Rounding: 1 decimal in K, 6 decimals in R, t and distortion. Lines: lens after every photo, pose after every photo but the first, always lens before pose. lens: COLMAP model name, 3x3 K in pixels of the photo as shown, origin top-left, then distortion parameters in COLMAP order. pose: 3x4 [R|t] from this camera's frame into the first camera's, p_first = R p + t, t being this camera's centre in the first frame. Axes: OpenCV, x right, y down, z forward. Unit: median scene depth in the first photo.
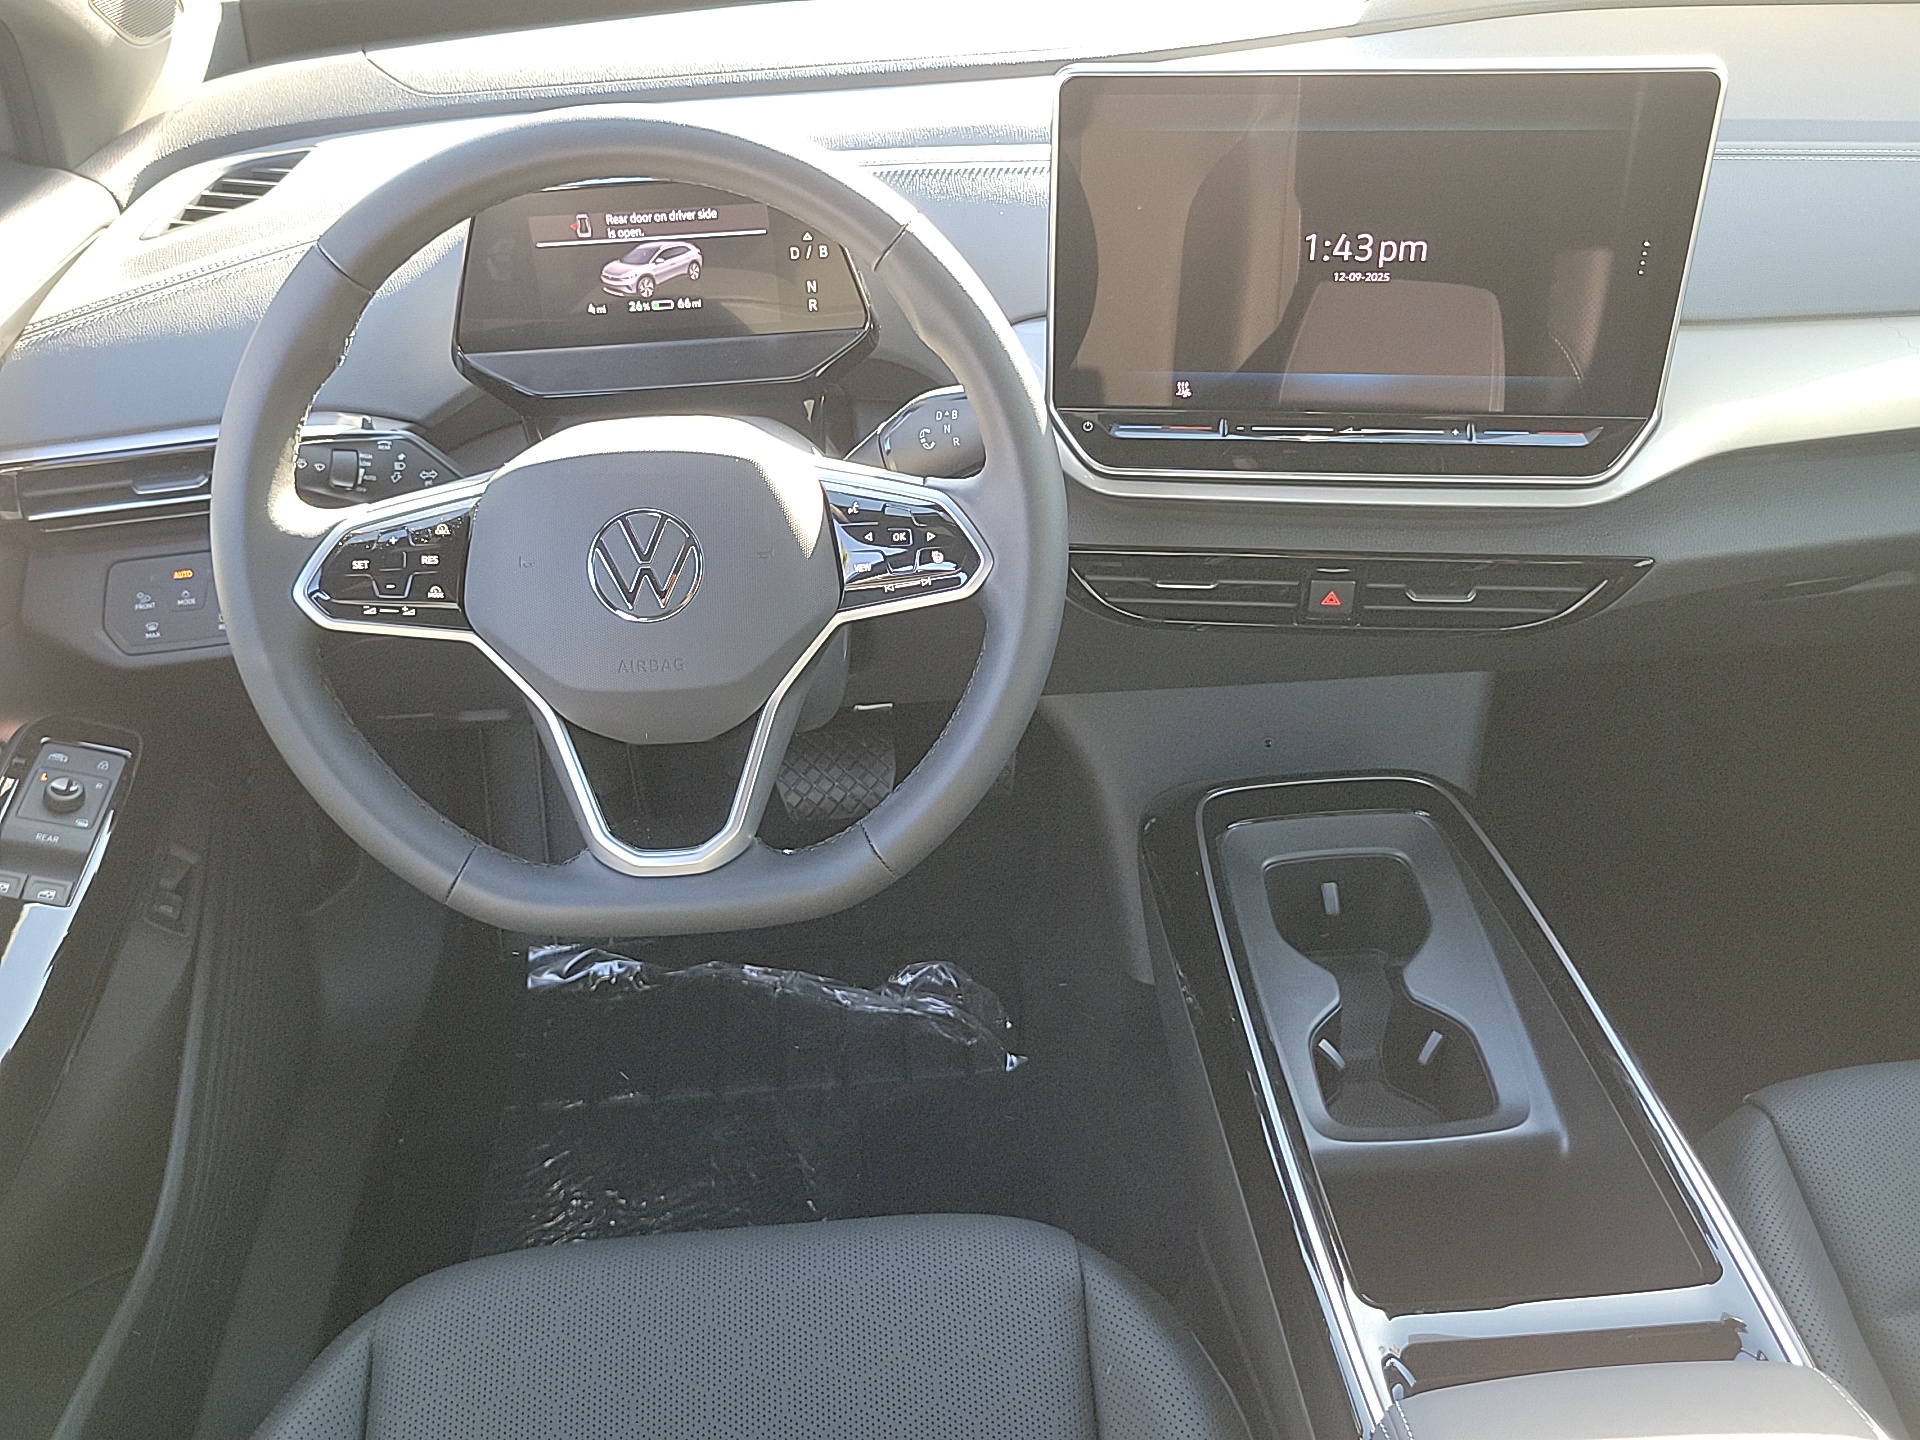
lens RADIAL K [[1650.3, 0, 953.8], [0, 1650.3, 712.5], [0, 0, 1]] dist [0.024398, -0.002157]
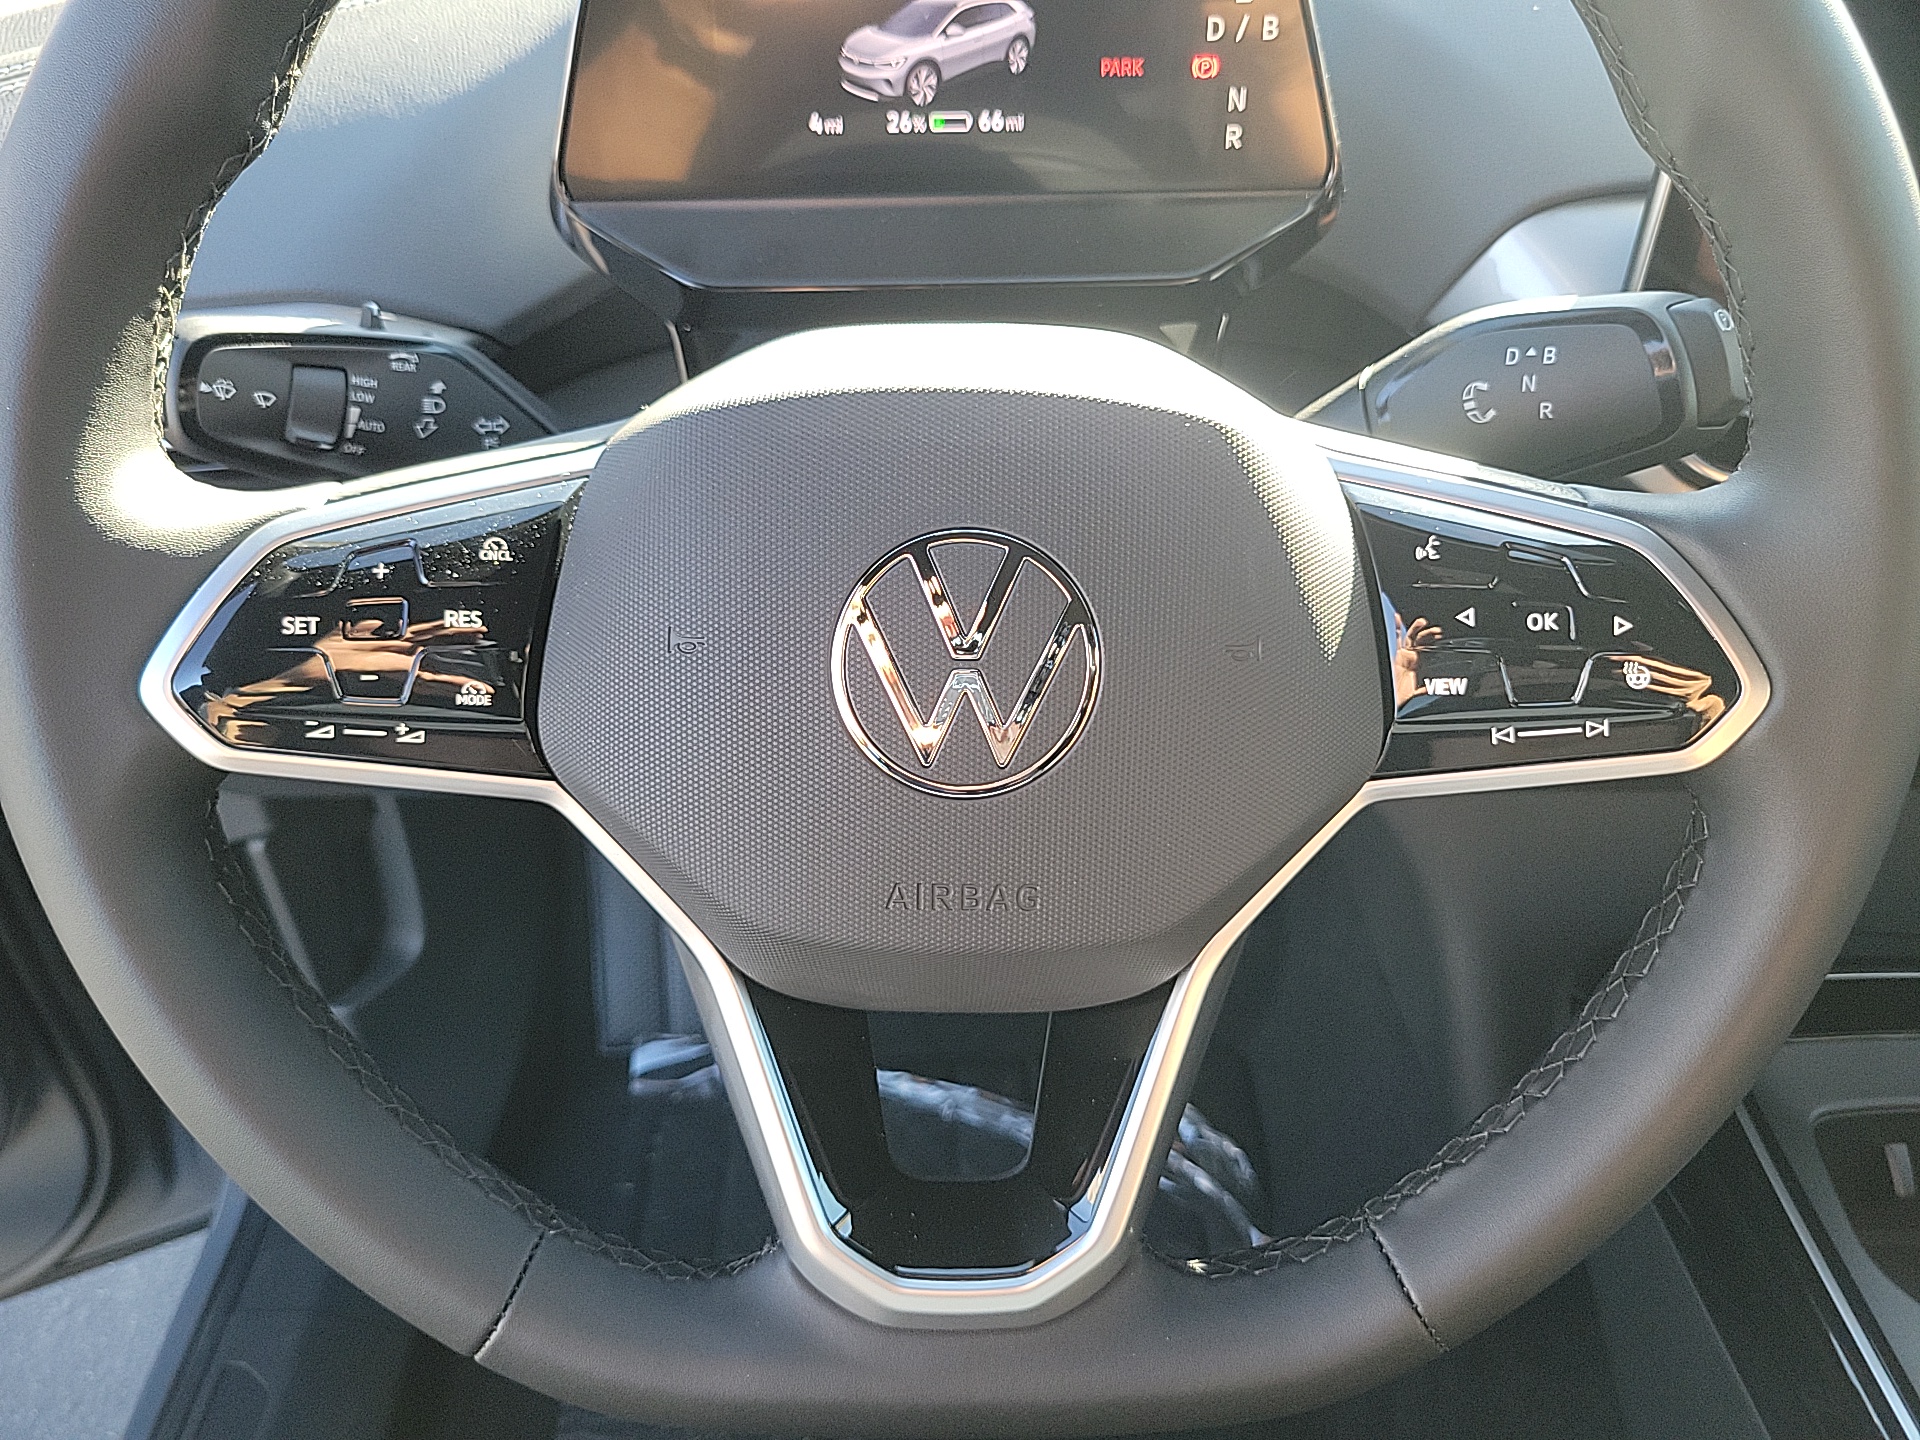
lens RADIAL K [[1457.3, 0, 960.0], [0, 1457.3, 720.0], [0, 0, 1]] dist [-0.004655, -0.001068]
pose [[0.997983, 0.055927, -0.030019, -0.151361], [-0.054771, 0.997773, 0.038056, -0.076748], [0.032080, -0.036335, 0.998825, 0.543173]]
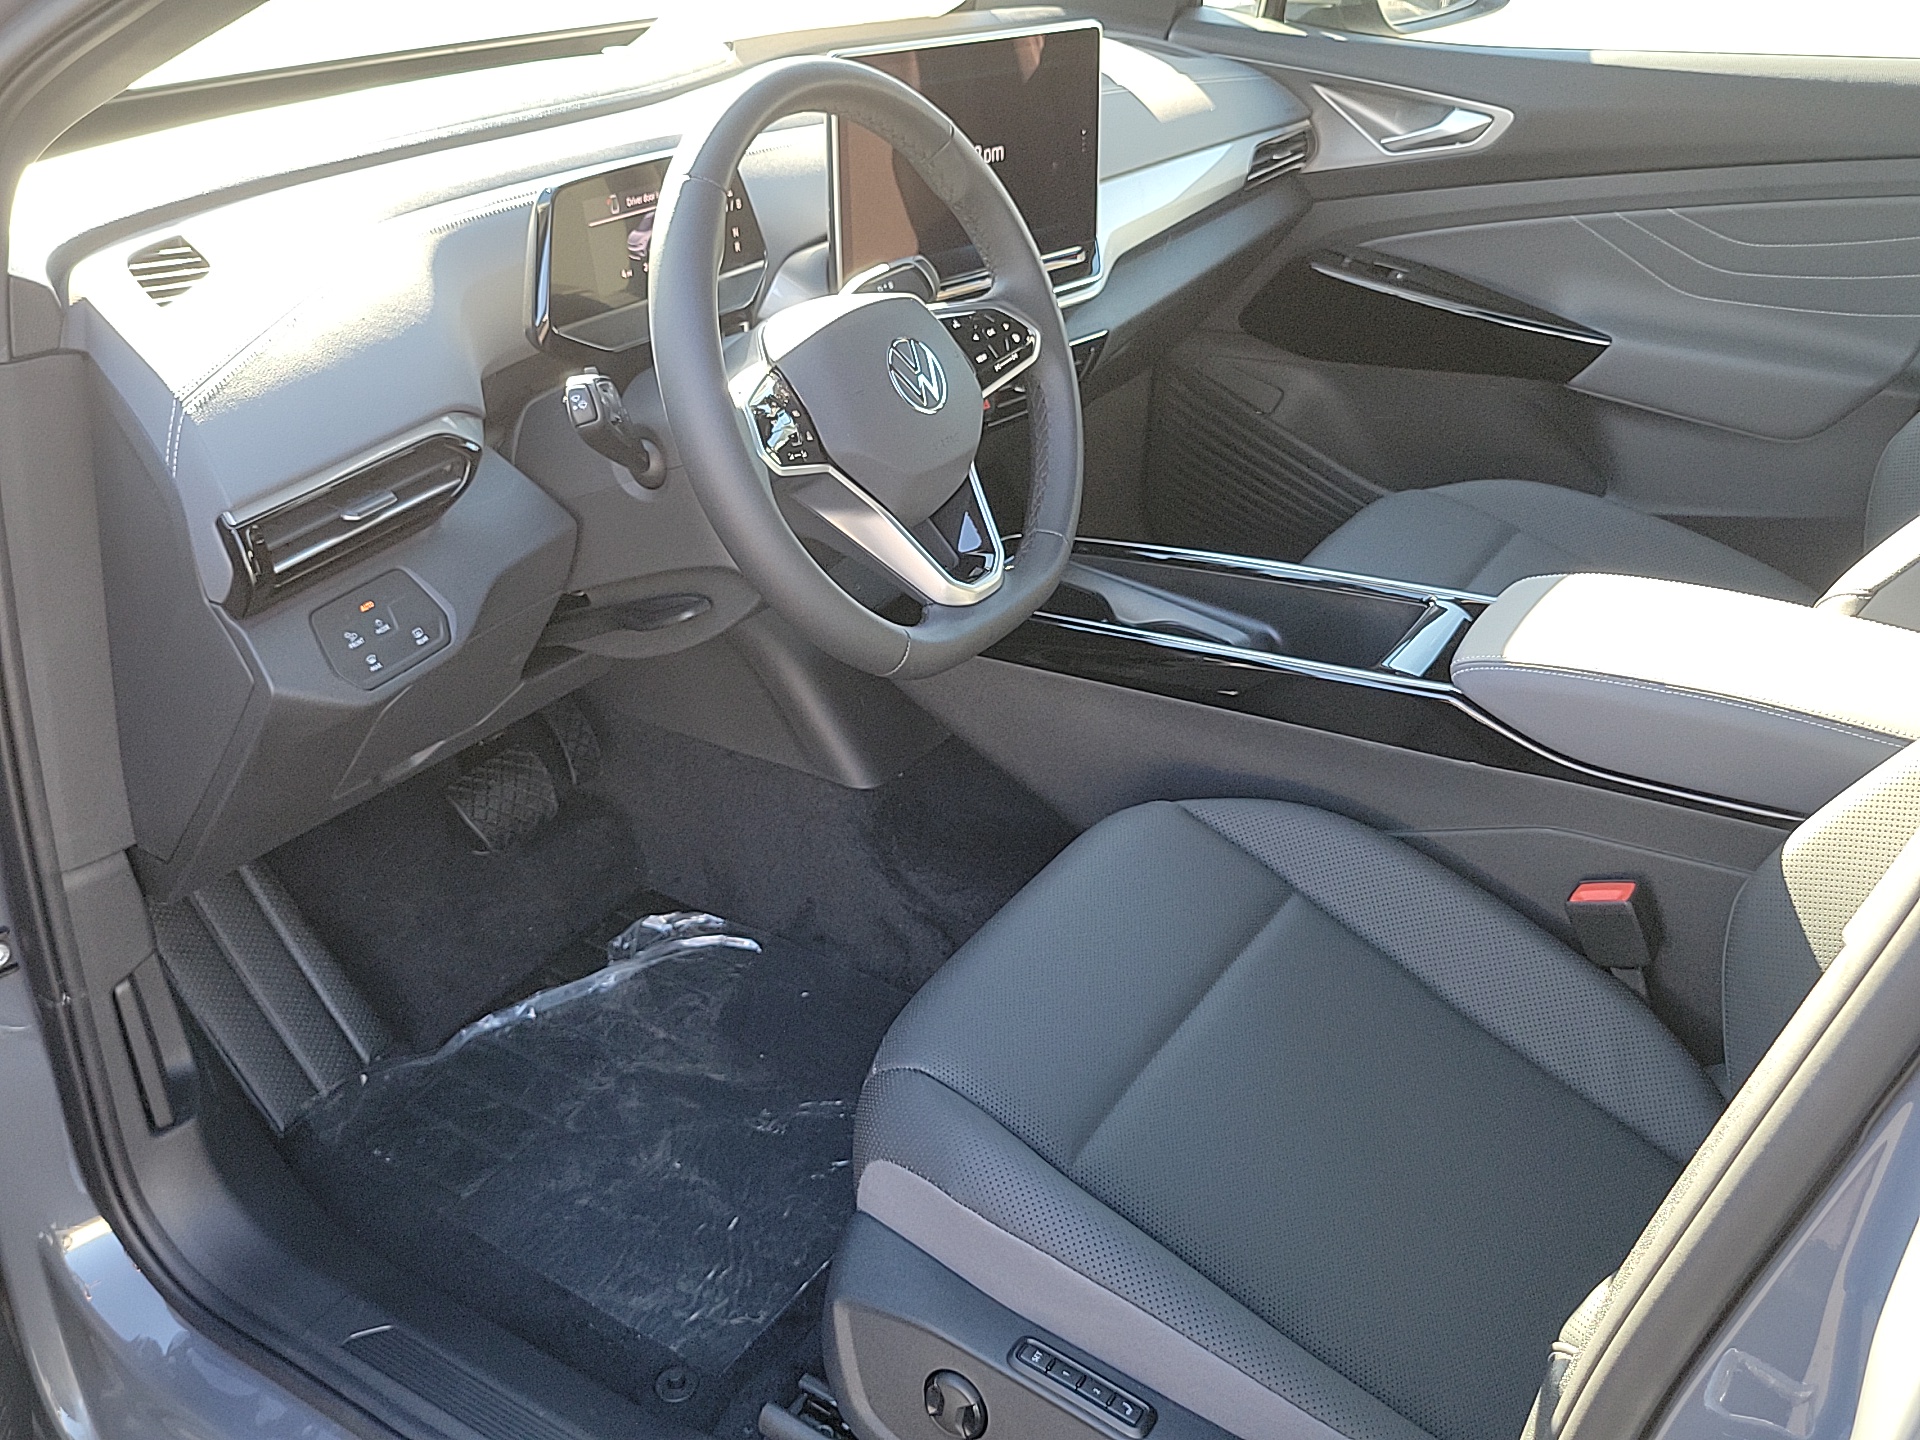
lens RADIAL K [[1650.3, 0, 953.8], [0, 1650.3, 712.5], [0, 0, 1]] dist [0.024398, -0.002157]
pose [[0.579099, -0.352476, 0.735123, -1.112622], [0.446674, 0.891498, 0.075585, 0.063266], [-0.682002, 0.284589, 0.673708, 0.102665]]
